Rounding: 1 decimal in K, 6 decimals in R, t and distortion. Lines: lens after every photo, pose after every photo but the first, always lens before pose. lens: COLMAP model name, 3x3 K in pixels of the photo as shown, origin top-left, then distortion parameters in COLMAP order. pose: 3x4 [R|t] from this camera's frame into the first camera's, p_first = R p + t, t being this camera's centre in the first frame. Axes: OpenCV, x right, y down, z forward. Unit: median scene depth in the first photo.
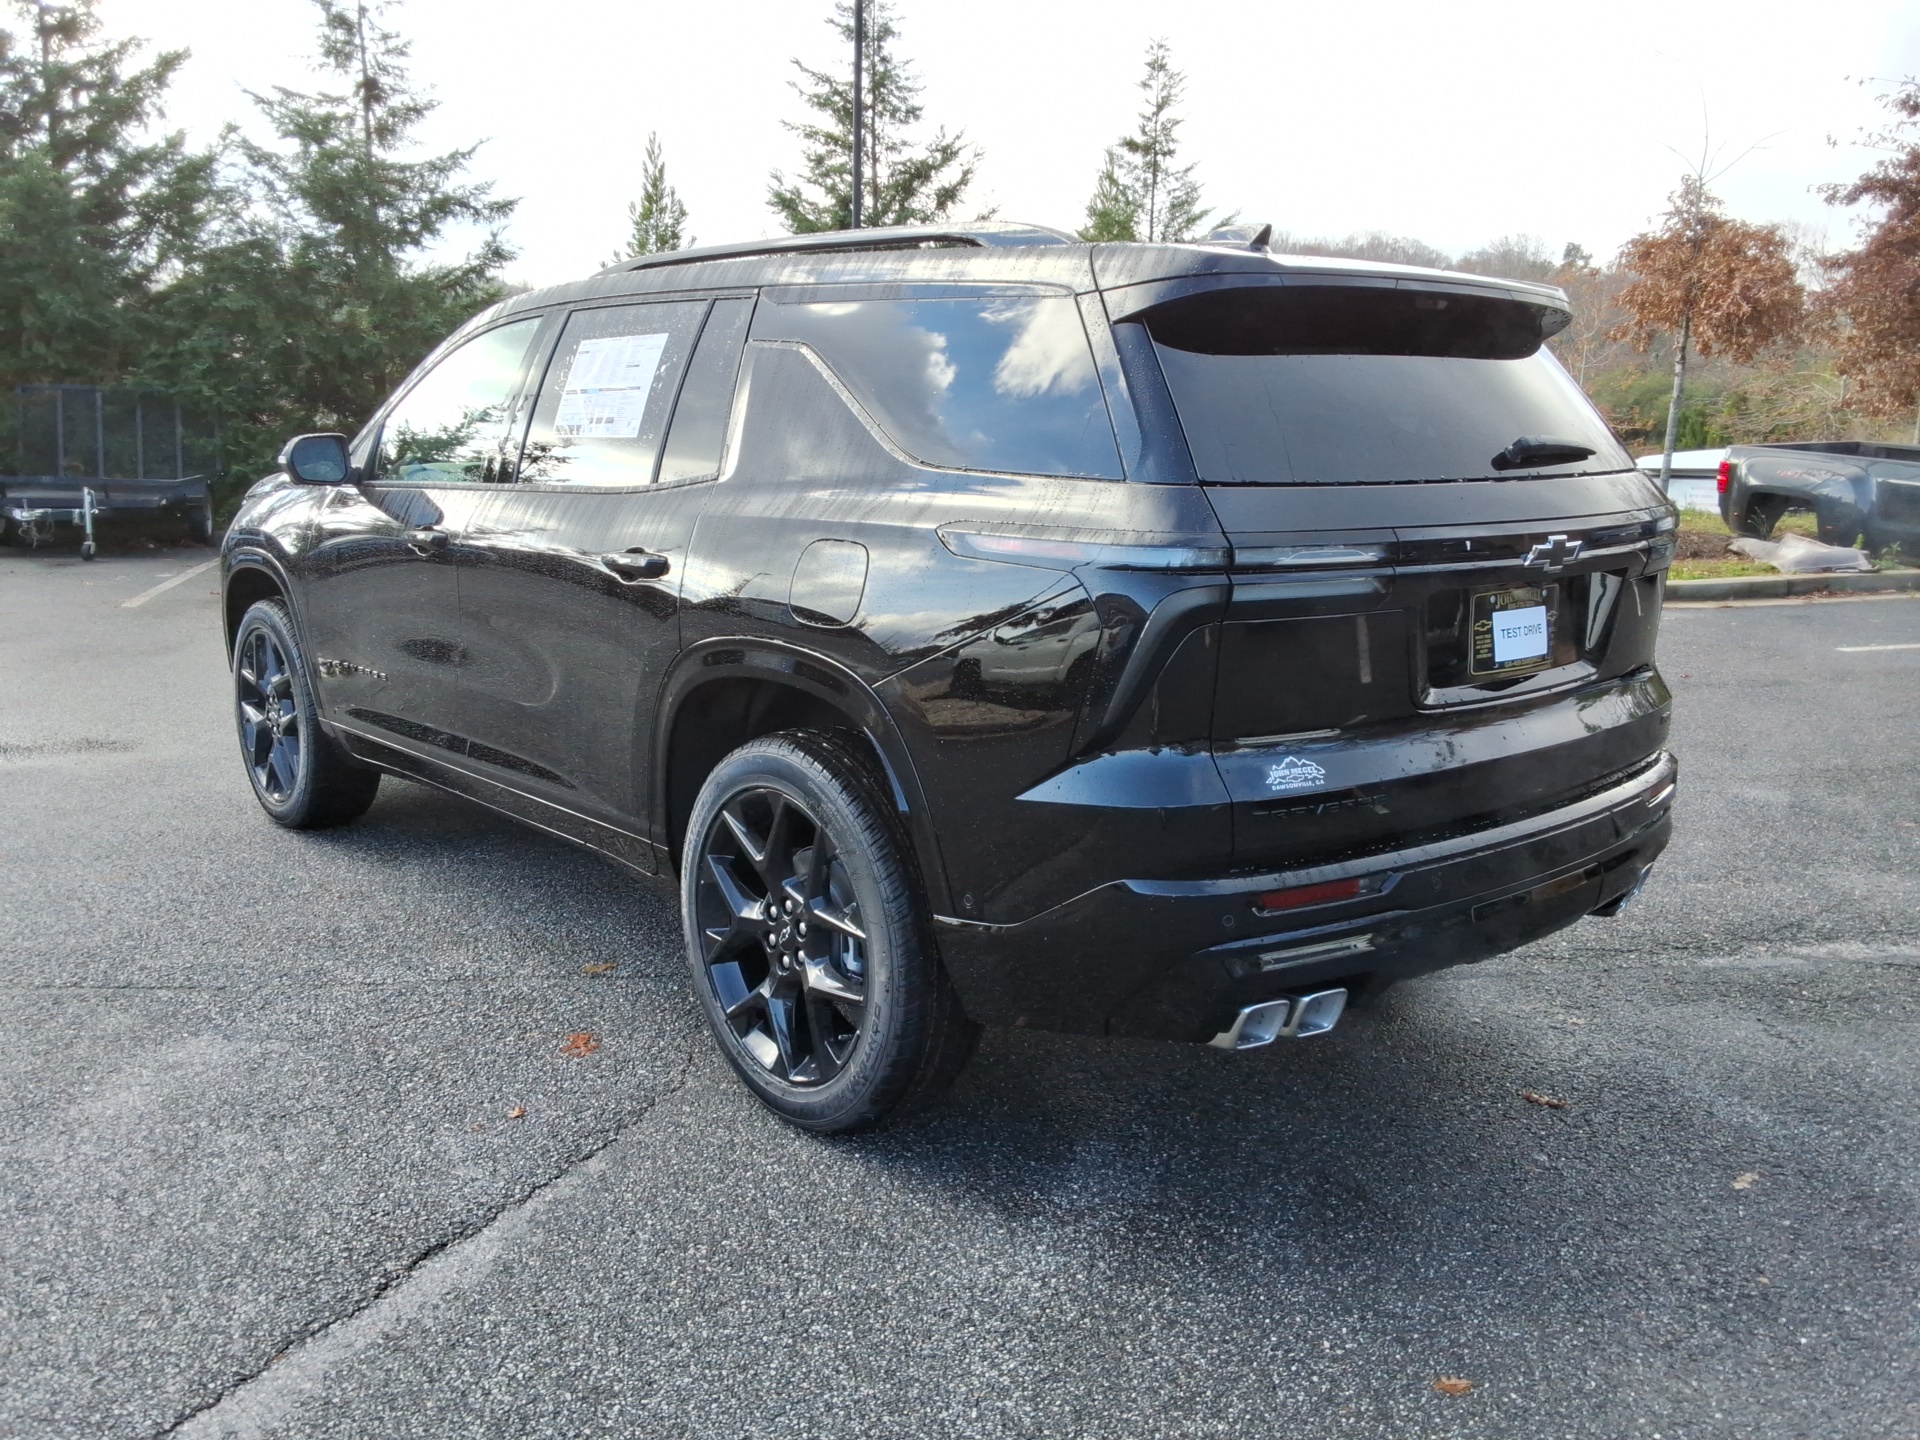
lens RADIAL K [[1571.7, 0, 965.5], [0, 1571.7, 713.1], [0, 0, 1]] dist [0.114841, -0.141563]
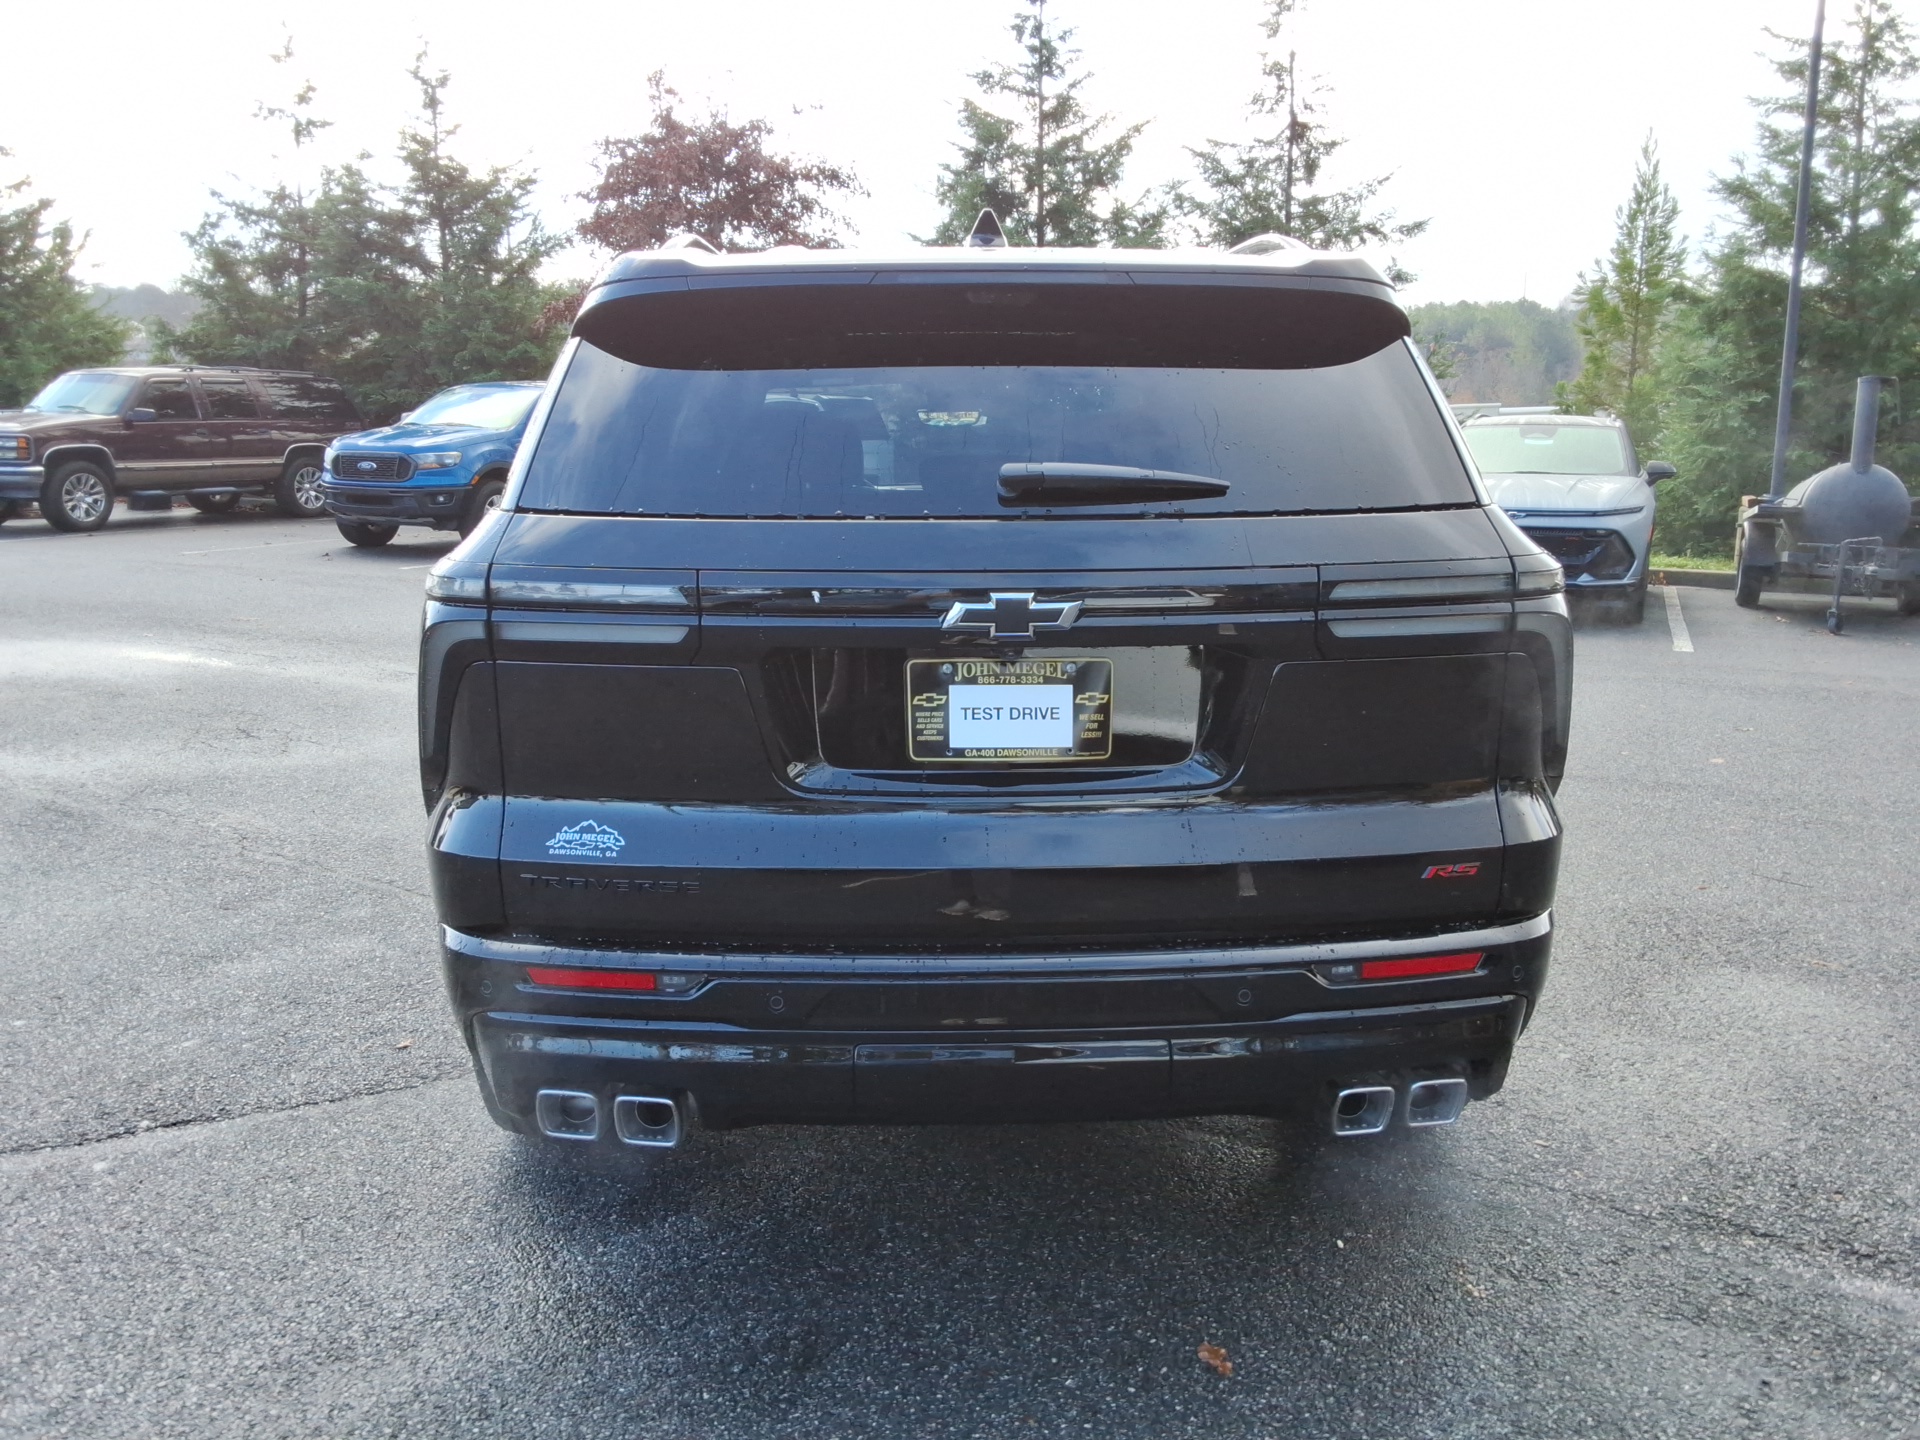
lens RADIAL K [[1561.7, 0, 988.1], [0, 1561.7, 724.9], [0, 0, 1]] dist [0.114004, -0.138715]
pose [[0.778373, 0.105535, -0.618868, 0.201885], [-0.108482, 0.993551, 0.032987, -0.017328], [0.618358, 0.041460, 0.784802, 0.096973]]
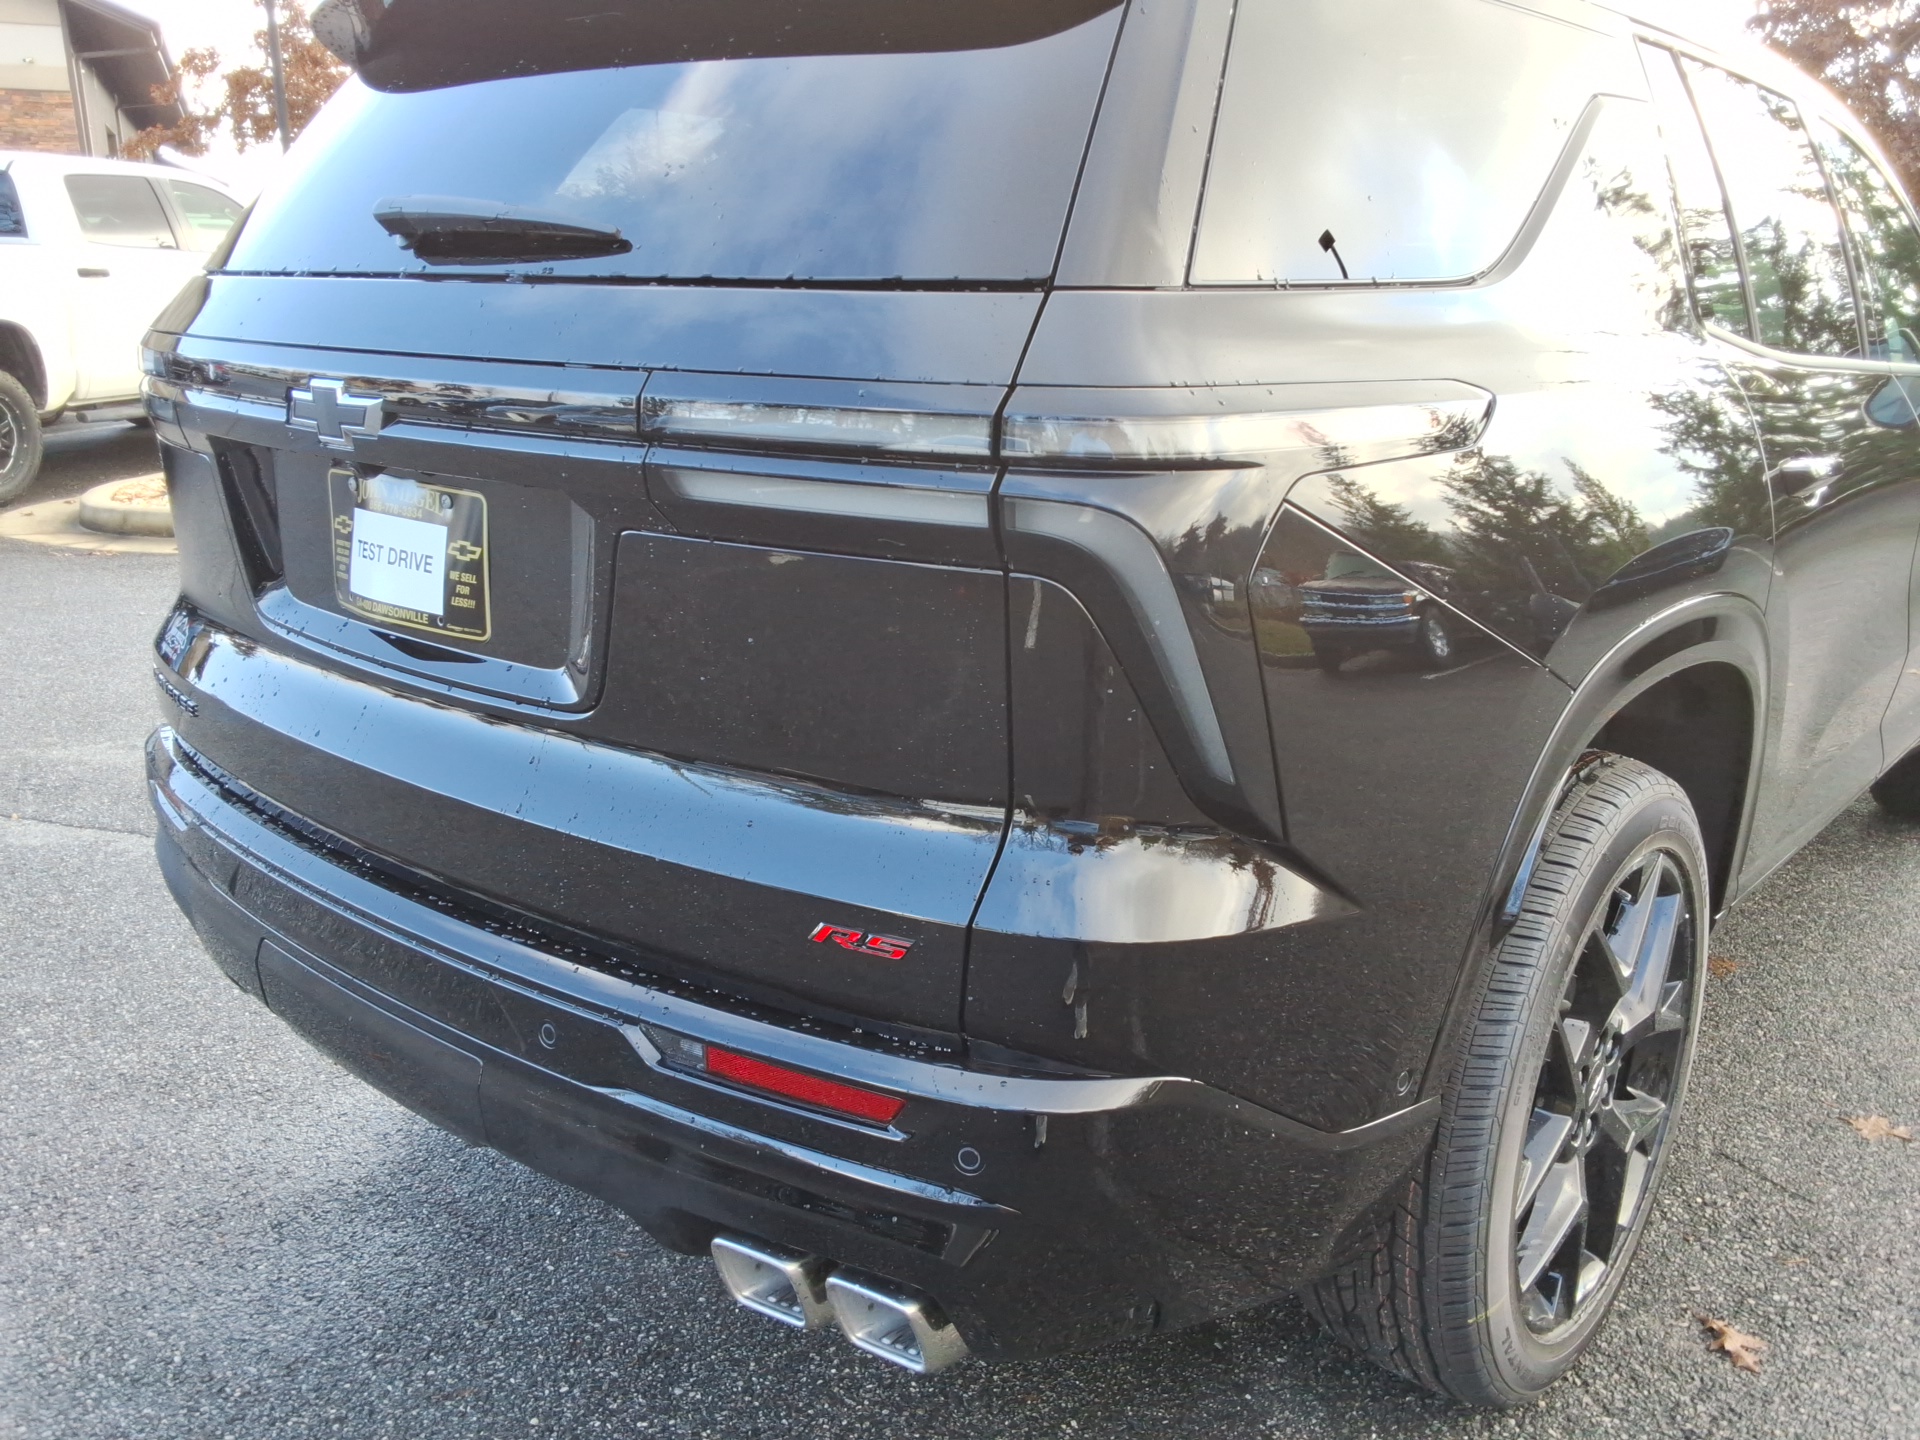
lens RADIAL K [[1548.7, 0, 977.2], [0, 1548.7, 722.7], [0, 0, 1]] dist [0.094838, -0.103946]
pose [[0.158364, 0.253514, -0.954280, 0.229296], [-0.207483, 0.953442, 0.218859, -0.039473], [0.965335, 0.163338, 0.203591, 0.271195]]
